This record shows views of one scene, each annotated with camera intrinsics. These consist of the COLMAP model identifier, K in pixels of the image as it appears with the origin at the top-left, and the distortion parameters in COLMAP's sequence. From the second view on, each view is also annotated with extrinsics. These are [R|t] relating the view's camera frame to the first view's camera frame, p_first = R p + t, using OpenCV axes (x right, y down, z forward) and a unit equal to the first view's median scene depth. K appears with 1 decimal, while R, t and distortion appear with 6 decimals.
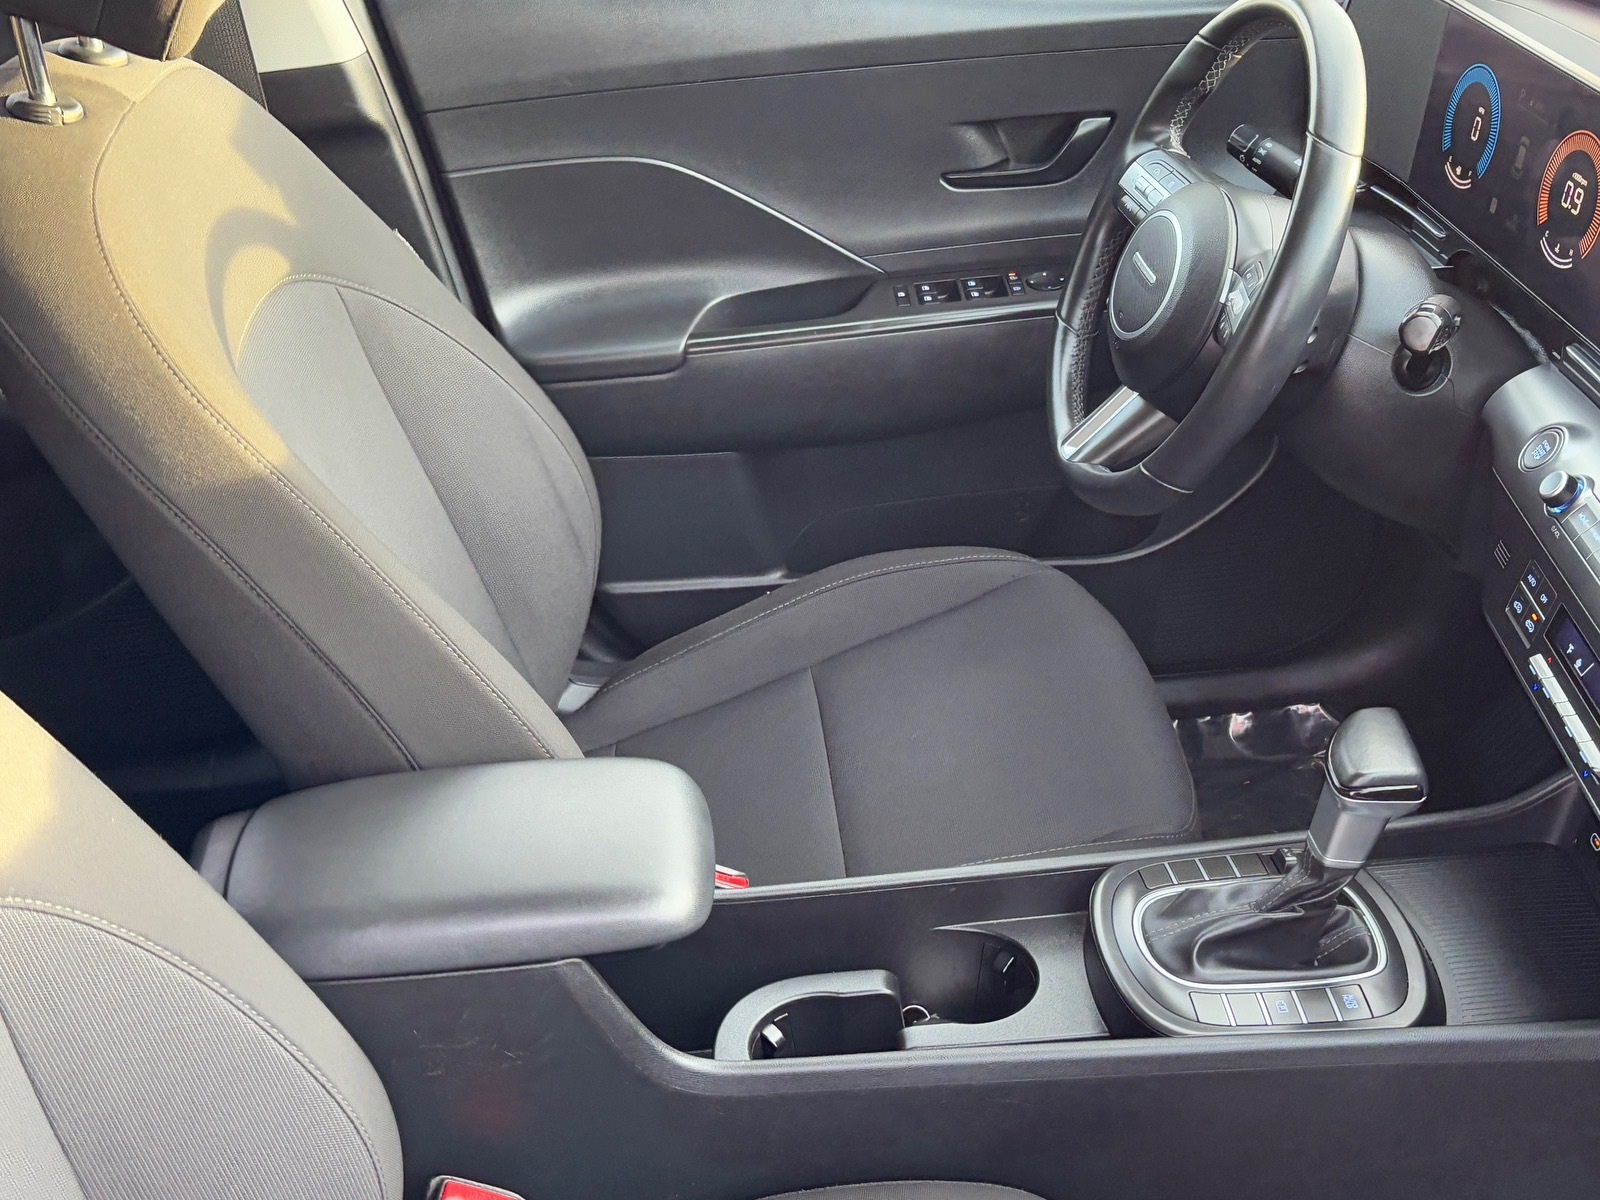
lens RADIAL K [[1876.6, 0, 787.9], [0, 1876.6, 628.4], [0, 0, 1]] dist [0.149909, -0.441126]
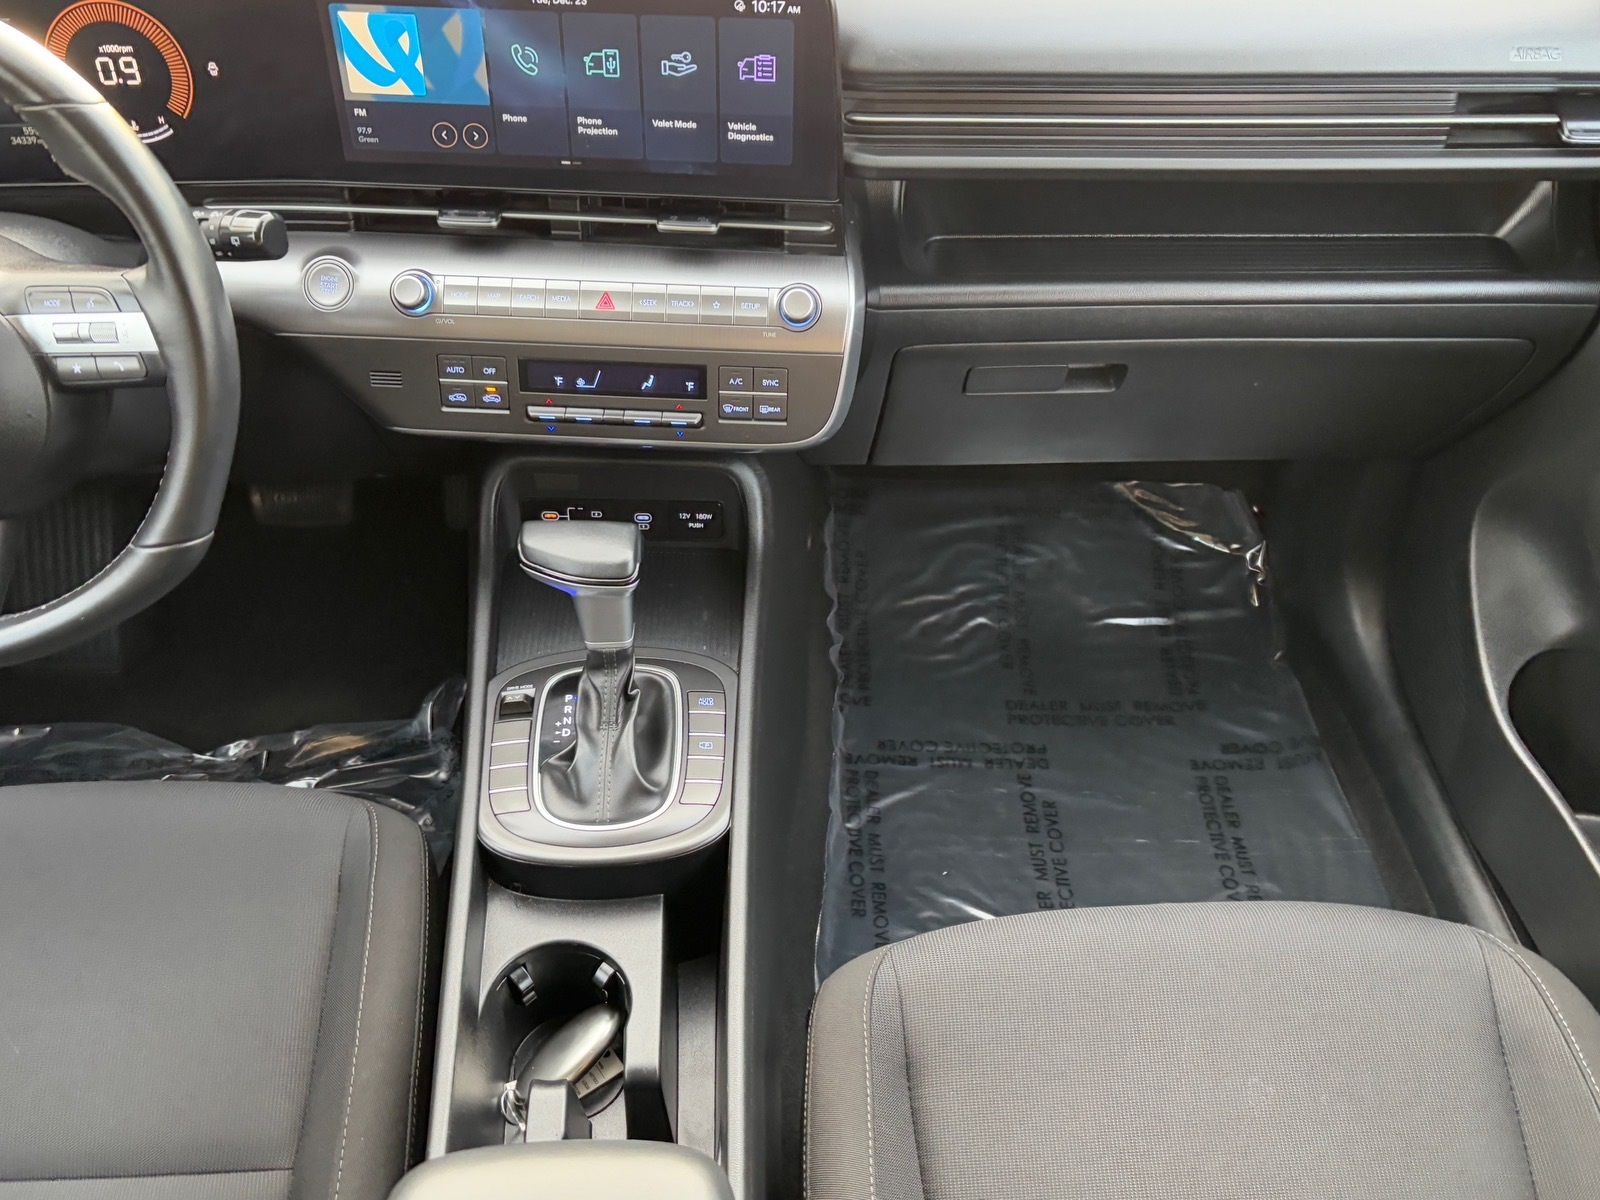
lens RADIAL K [[1433.0, 0, 792.6], [0, 1433.0, 618.3], [0, 0, 1]] dist [0.159431, -0.555304]
pose [[0.036737, -0.670828, 0.740702, -0.292990], [0.509559, 0.650181, 0.563573, -0.278244], [-0.859651, 0.356727, 0.365712, 0.523067]]
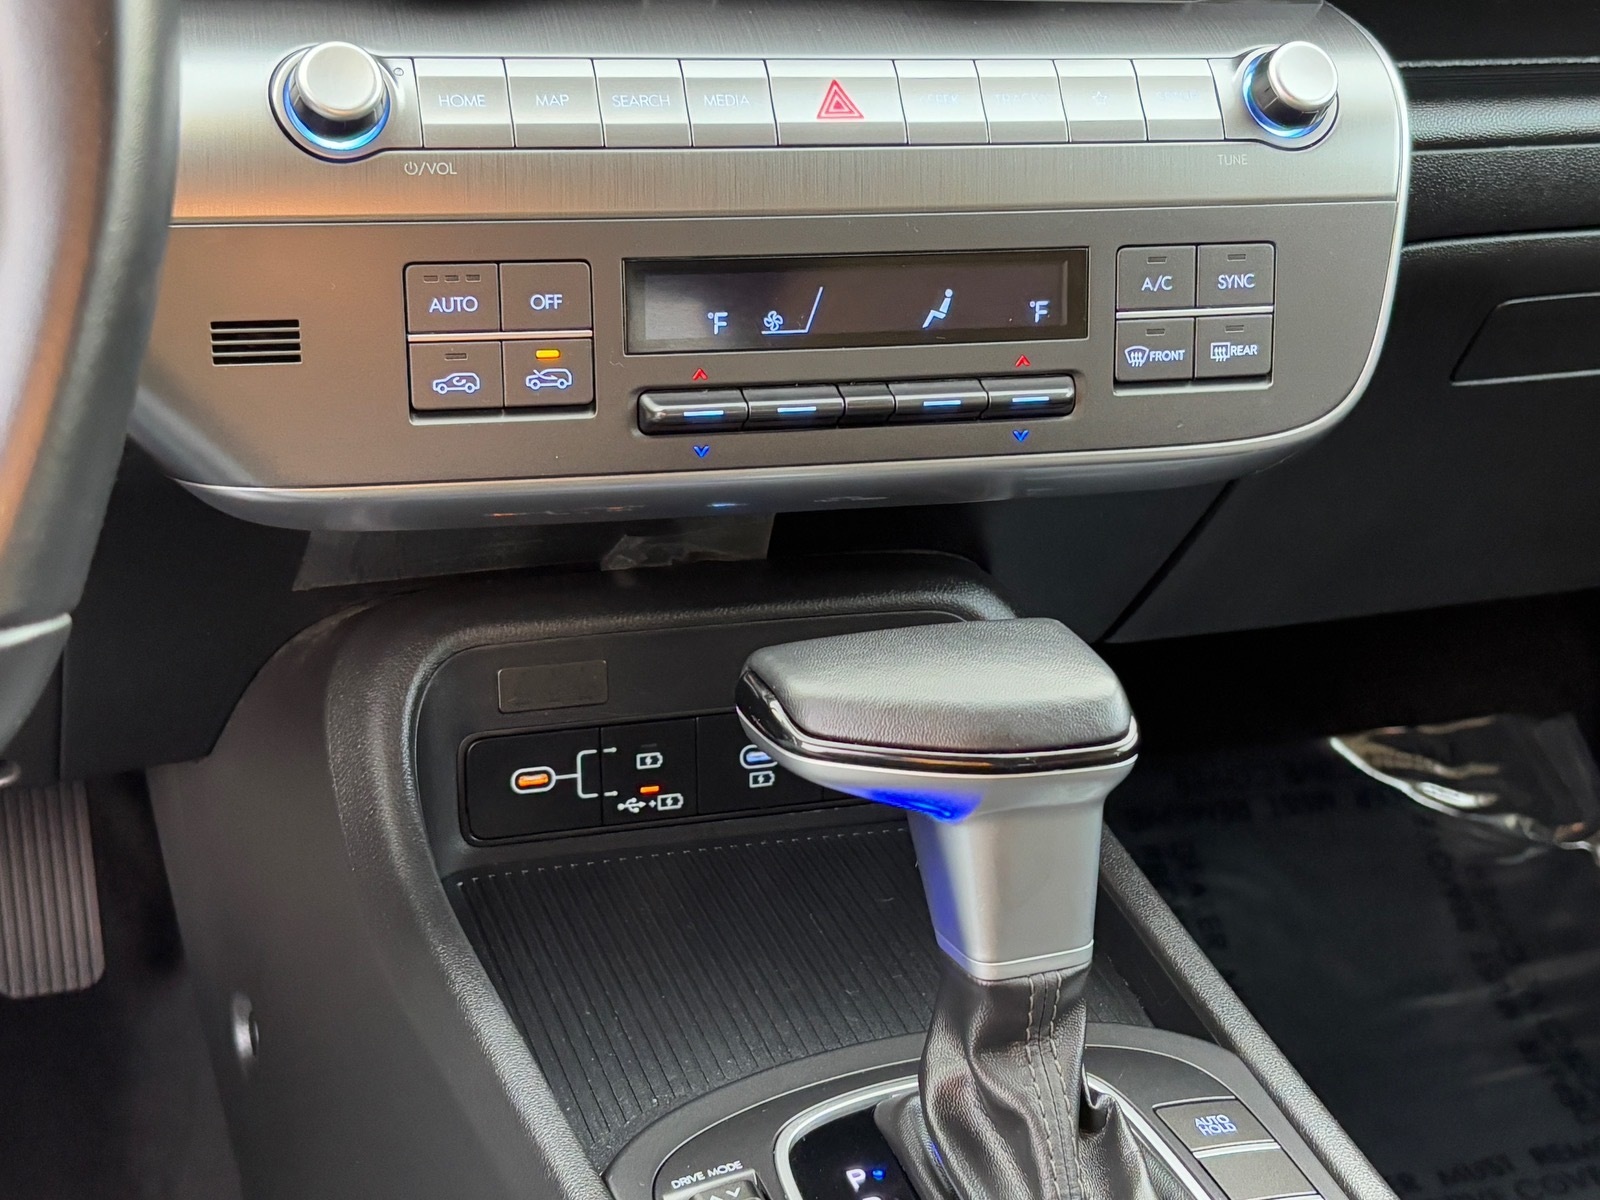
lens RADIAL K [[2318.6, 0, 778.4], [0, 2318.6, 613.5], [0, 0, 1]] dist [0.277771, -1.217226]
pose [[-0.285083, -0.416292, 0.863382, -0.079699], [0.446715, 0.739249, 0.503942, -0.179624], [-0.848041, 0.529350, -0.024783, 0.899123]]
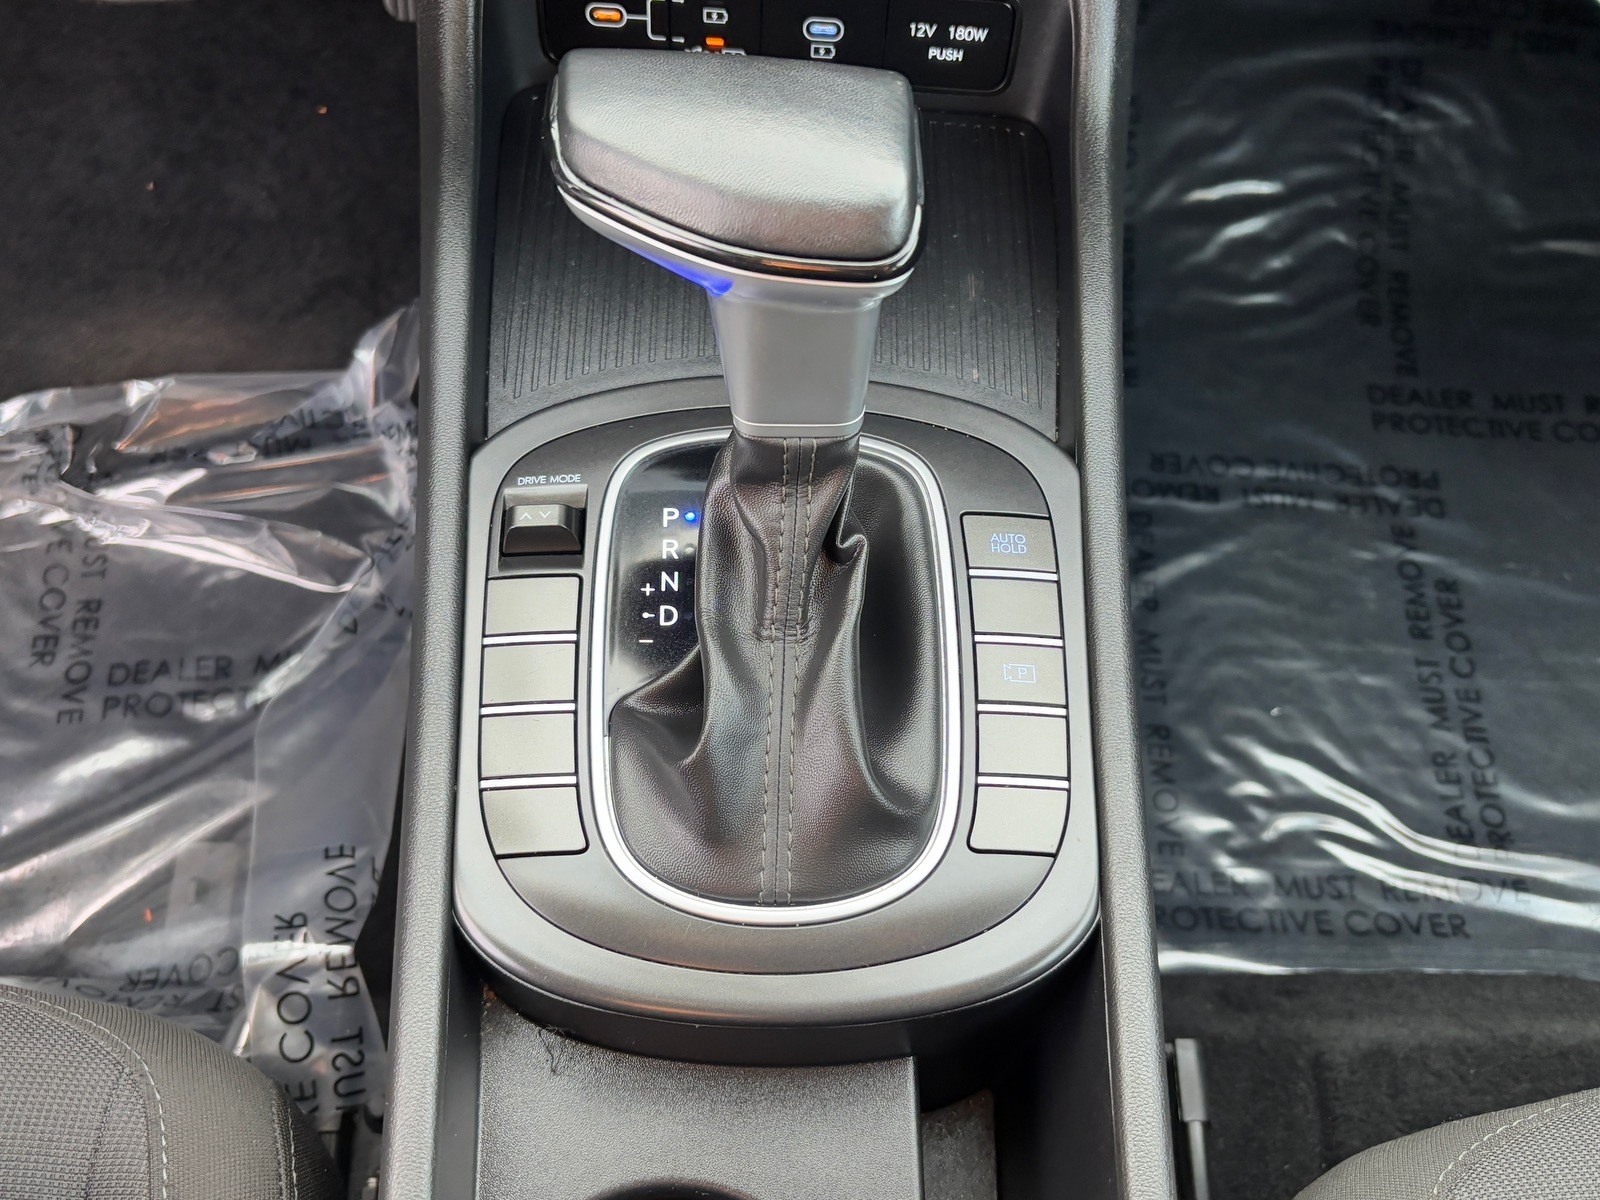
lens RADIAL K [[1500.1, 0, 789.3], [0, 1500.1, 624.6], [0, 0, 1]] dist [-0.003388, 0.003209]
pose [[0.074207, -0.871416, 0.484900, 0.077973], [0.483979, 0.456608, 0.746507, -0.091252], [-0.871928, 0.179286, 0.455630, 0.763274]]
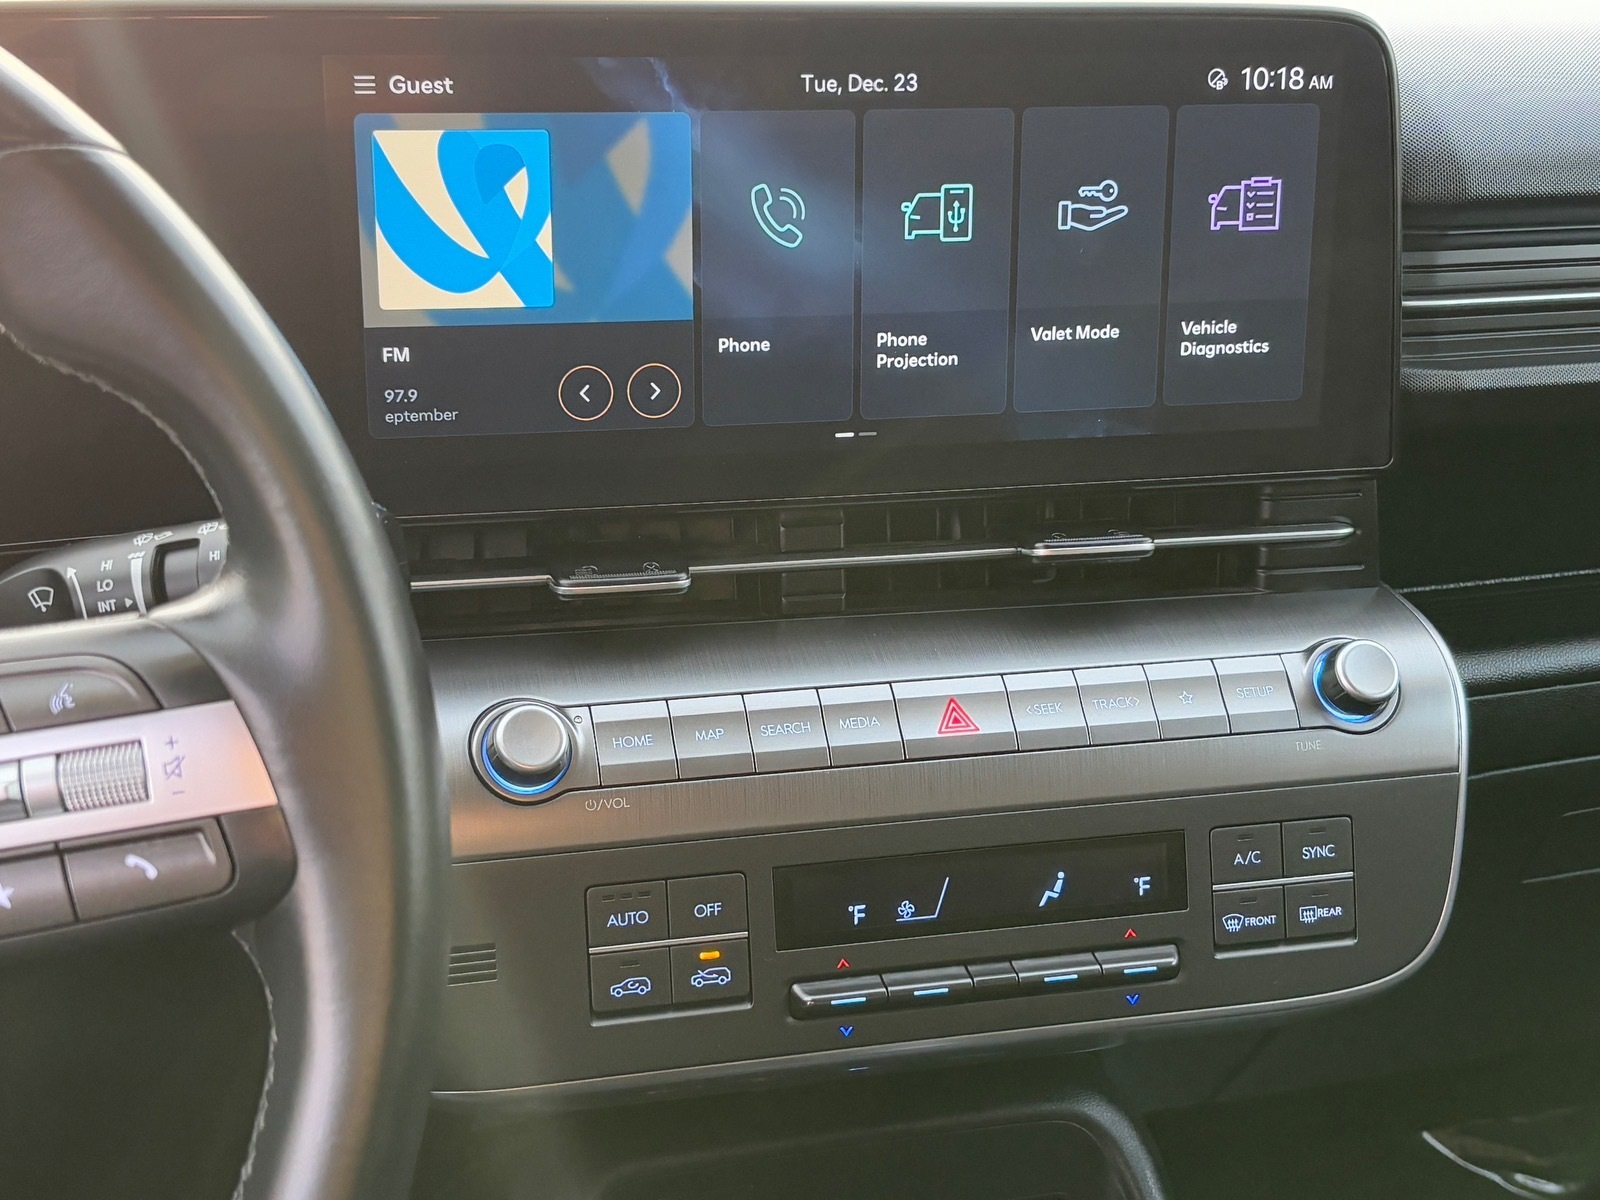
lens RADIAL K [[2324.1, 0, 781.2], [0, 2324.1, 629.2], [0, 0, 1]] dist [0.282315, -1.236753]
pose [[-0.273784, -0.311553, 0.909932, -0.103615], [0.483477, 0.773278, 0.410234, -0.268274], [-0.831440, 0.552247, -0.061082, 0.877602]]
